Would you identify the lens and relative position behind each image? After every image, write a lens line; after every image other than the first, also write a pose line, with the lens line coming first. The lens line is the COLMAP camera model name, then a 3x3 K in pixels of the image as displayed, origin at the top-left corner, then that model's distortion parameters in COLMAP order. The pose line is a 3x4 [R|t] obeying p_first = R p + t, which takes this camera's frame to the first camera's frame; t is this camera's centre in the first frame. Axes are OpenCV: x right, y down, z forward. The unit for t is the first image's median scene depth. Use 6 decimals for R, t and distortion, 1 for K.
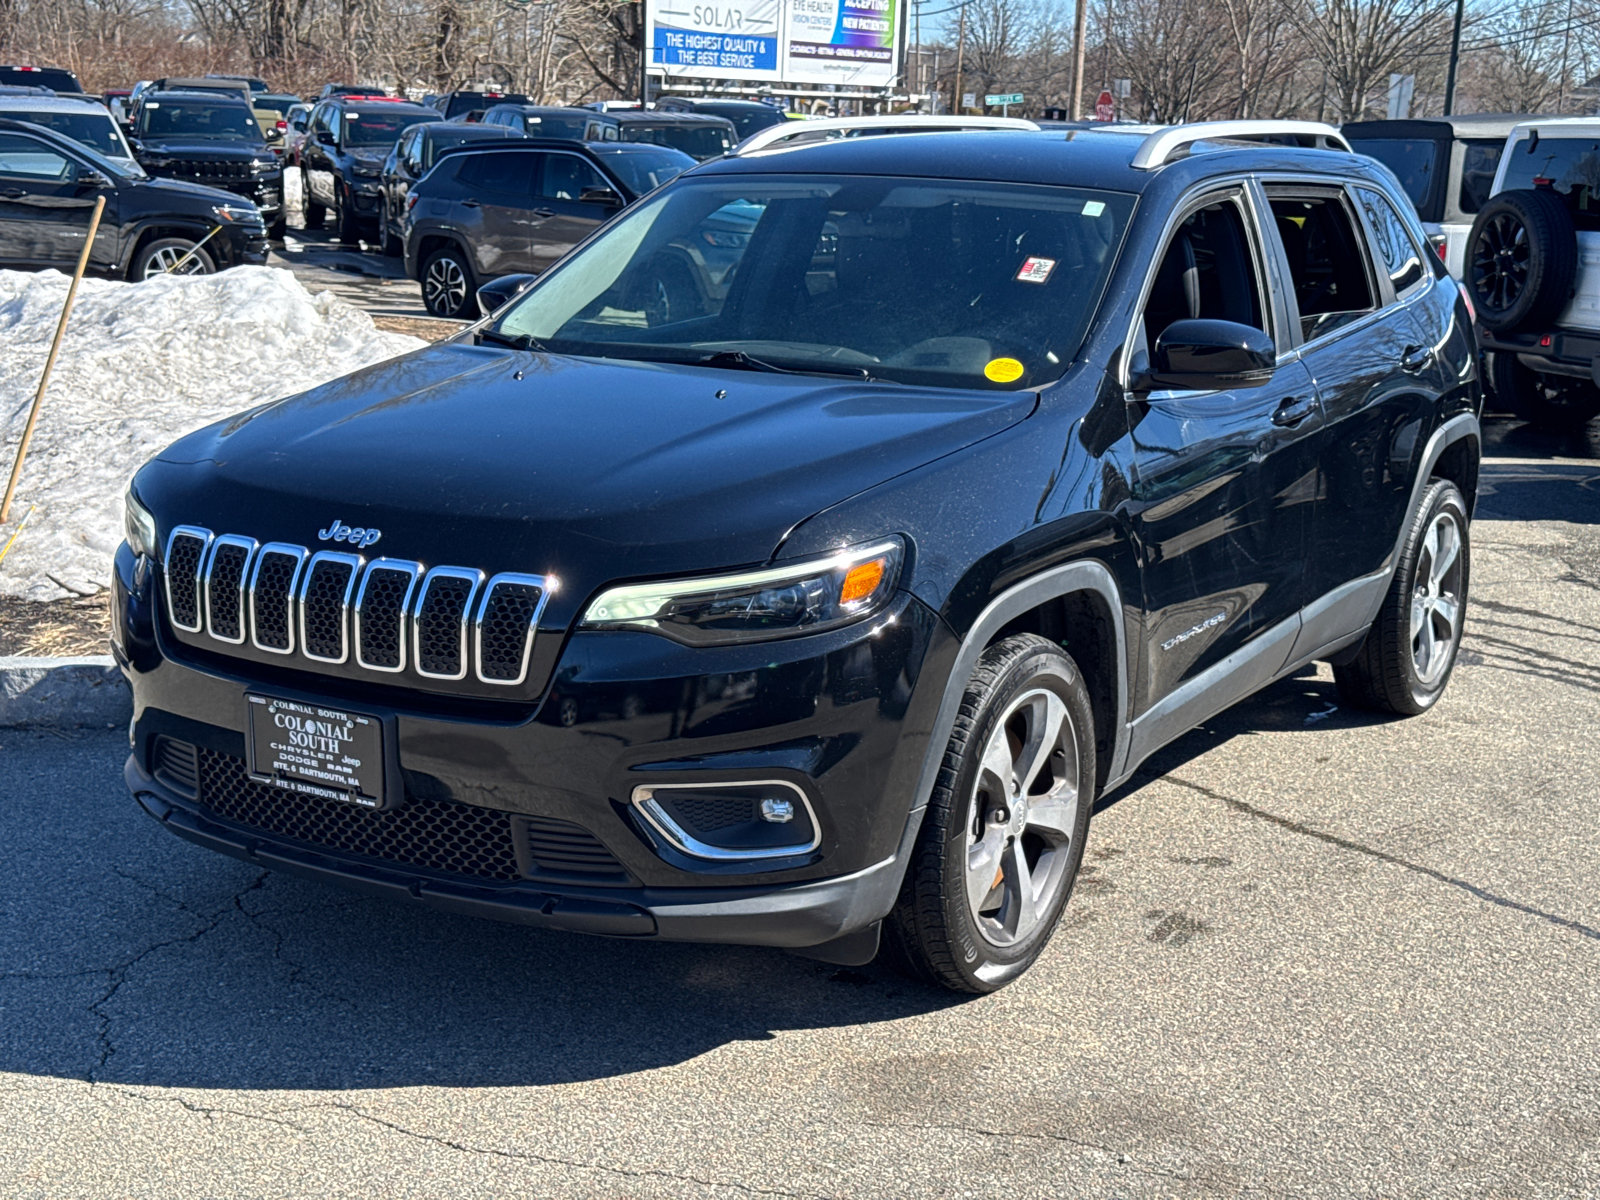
lens RADIAL K [[2423.9, 0, 800.0], [0, 2423.9, 600.0], [0, 0, 1]] dist [0.119328, -0.106656]
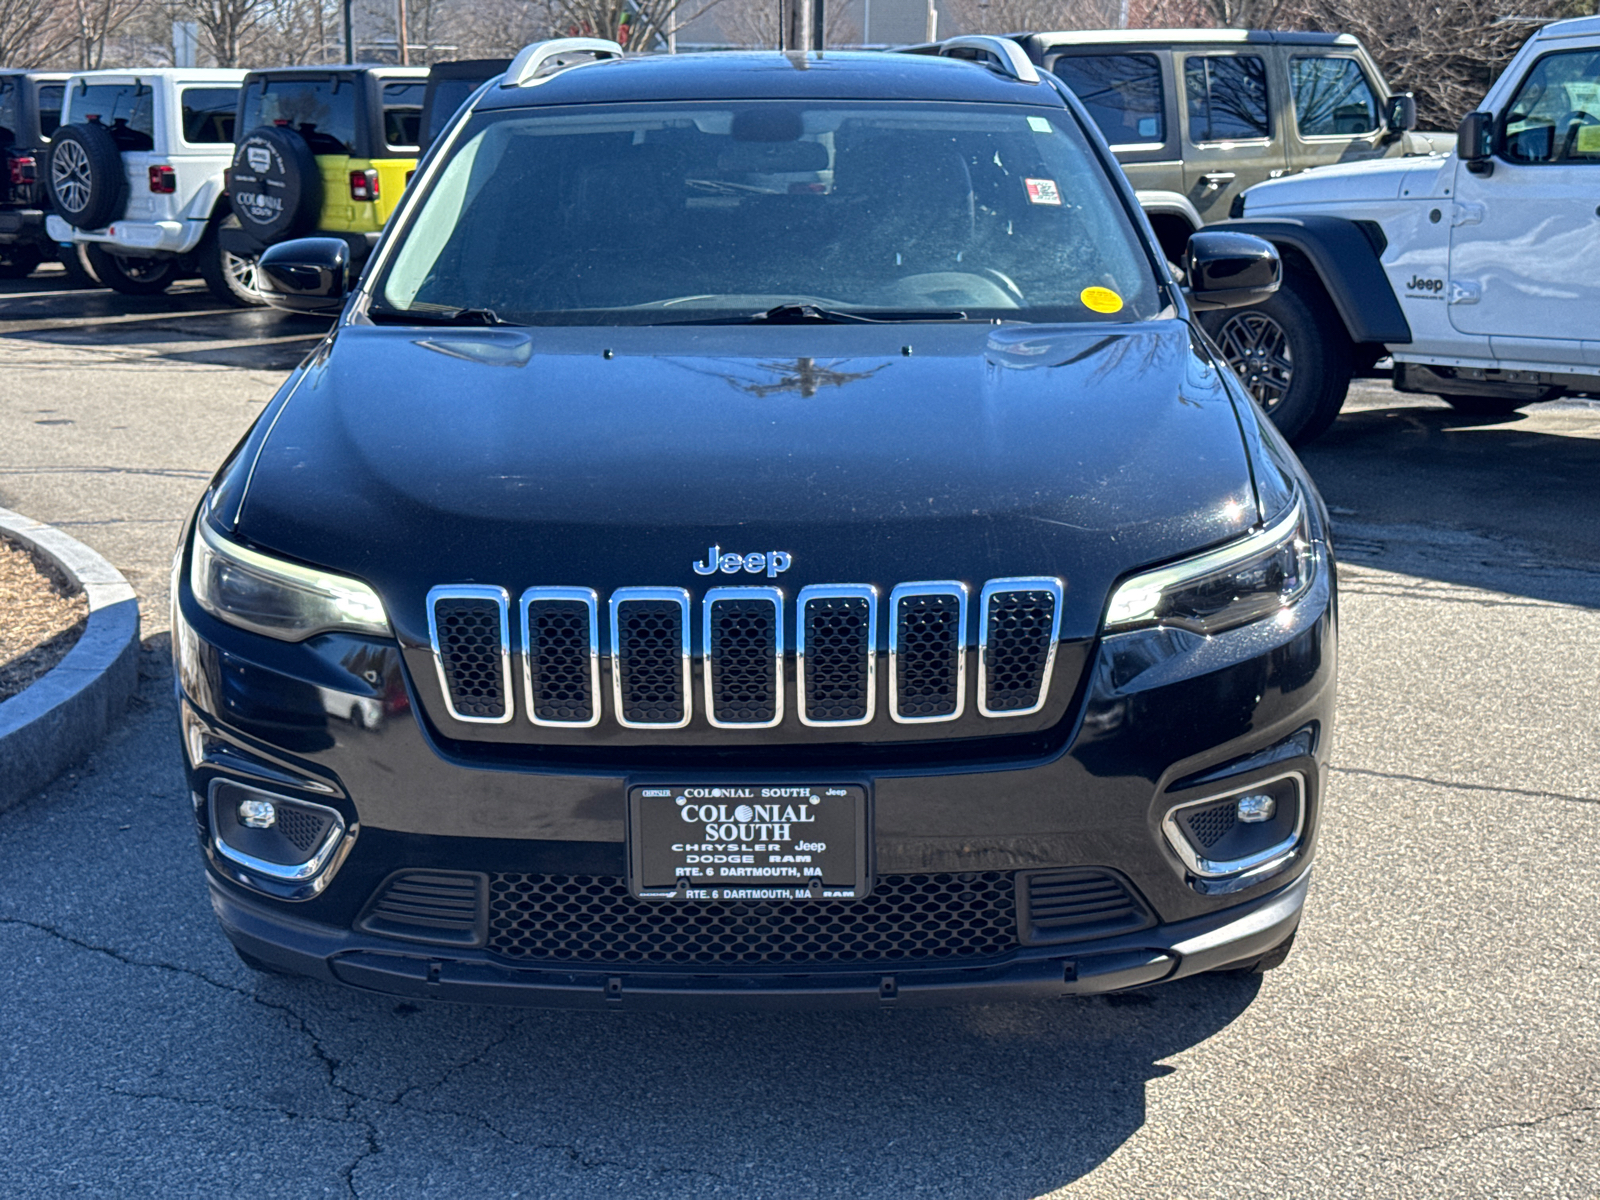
lens RADIAL K [[2437.5, 0, 760.9], [0, 2437.5, 606.4], [0, 0, 1]] dist [-0.010590, 0.884638]
pose [[0.853293, -0.142301, 0.501638, -0.490942], [0.132892, 0.989621, 0.054677, -0.047015], [-0.504212, 0.020008, 0.863348, 0.275399]]
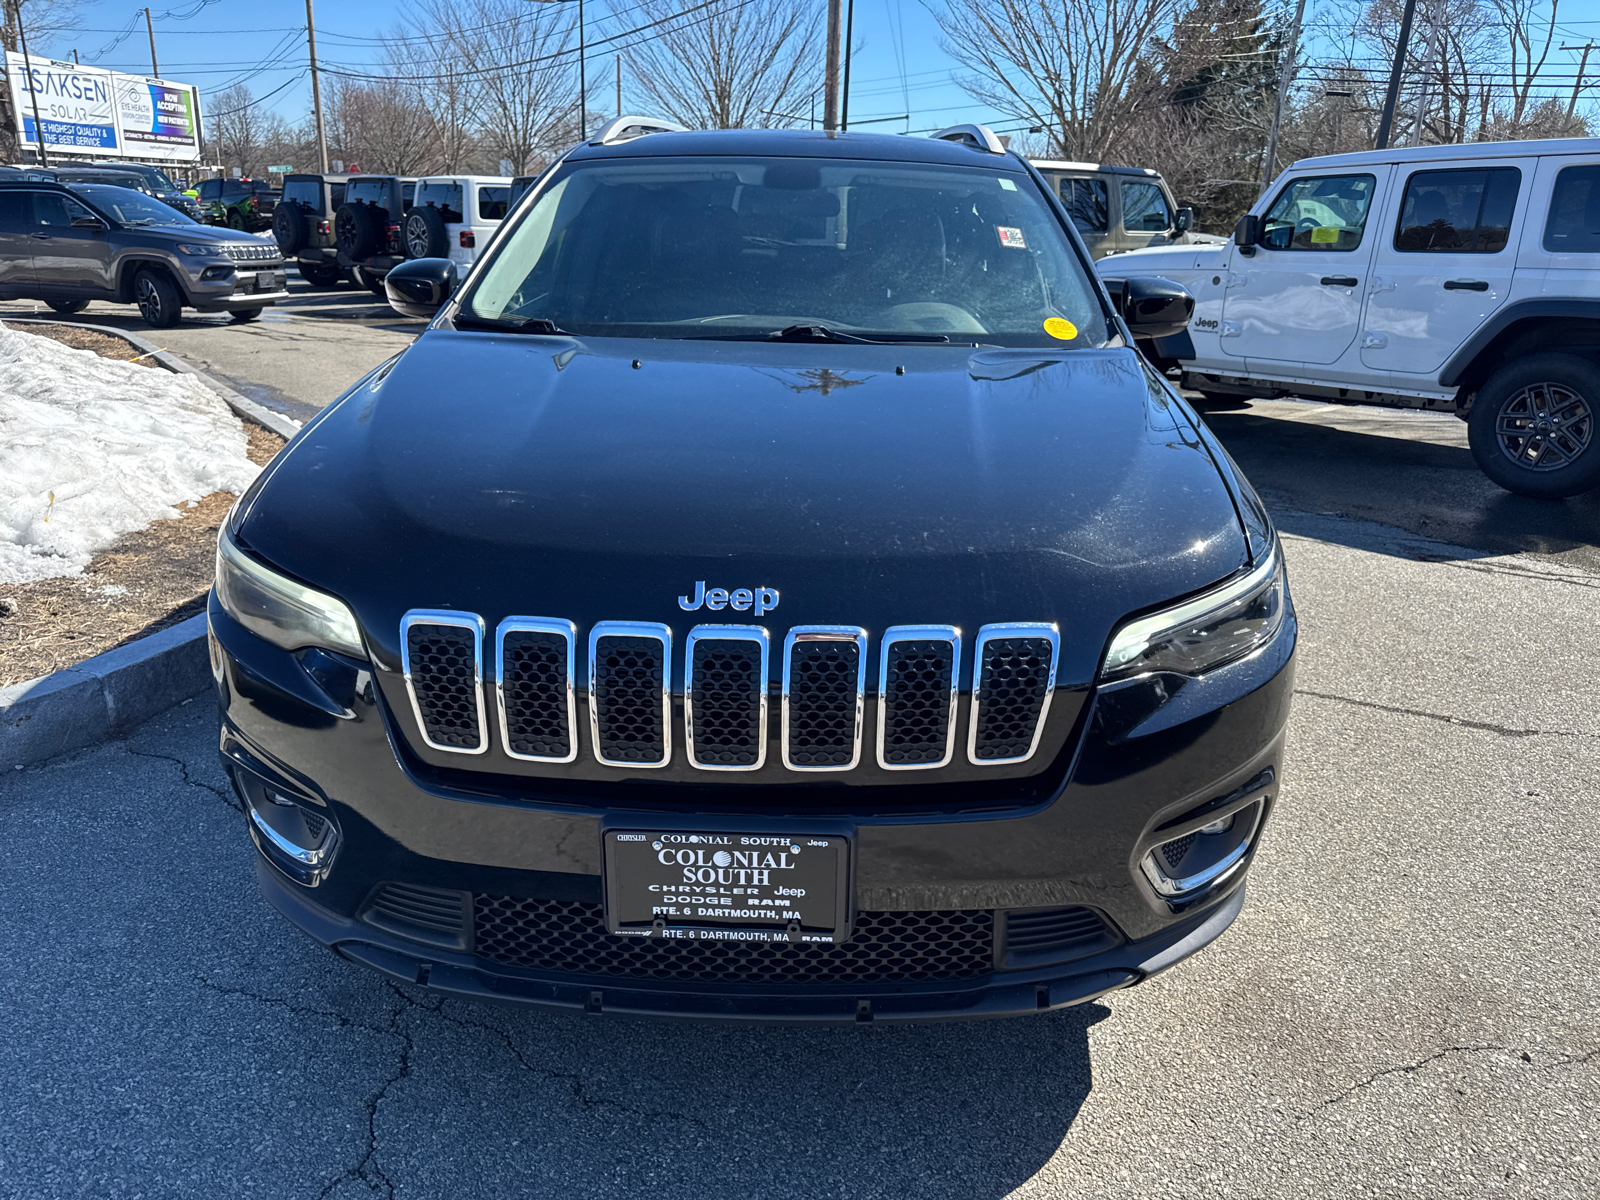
lens RADIAL K [[1159.9, 0, 800.0], [0, 1159.9, 600.0], [0, 0, 1]] dist [0.078492, -0.077386]
pose [[0.859599, -0.168537, 0.482373, -0.289780], [0.100924, 0.981441, 0.163057, -0.070723], [-0.500902, -0.091480, 0.860656, 0.582016]]
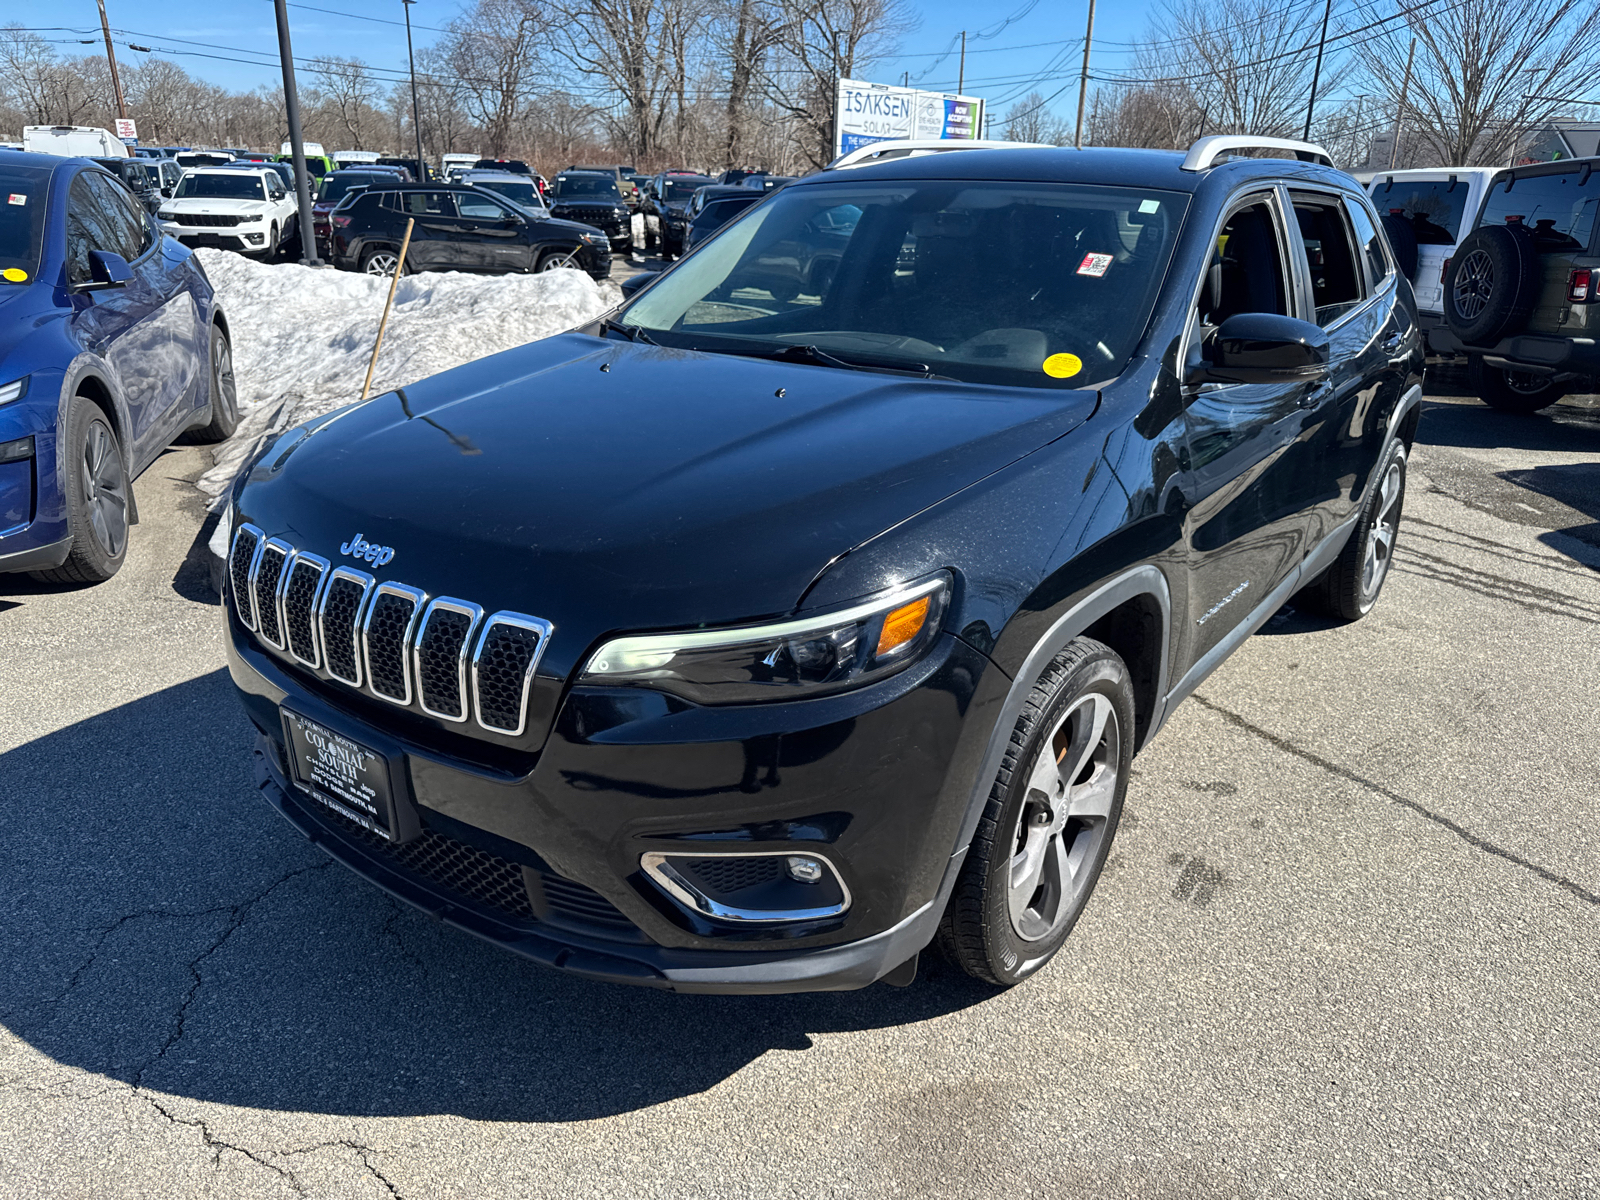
lens RADIAL K [[1183.4, 0, 800.0], [0, 1183.4, 600.0], [0, 0, 1]] dist [0.003187, -0.000100]
pose [[0.994883, 0.025323, -0.097805, 0.025003], [-0.011801, 0.990579, 0.136434, -0.062492], [0.100339, -0.134582, 0.985809, 0.476917]]
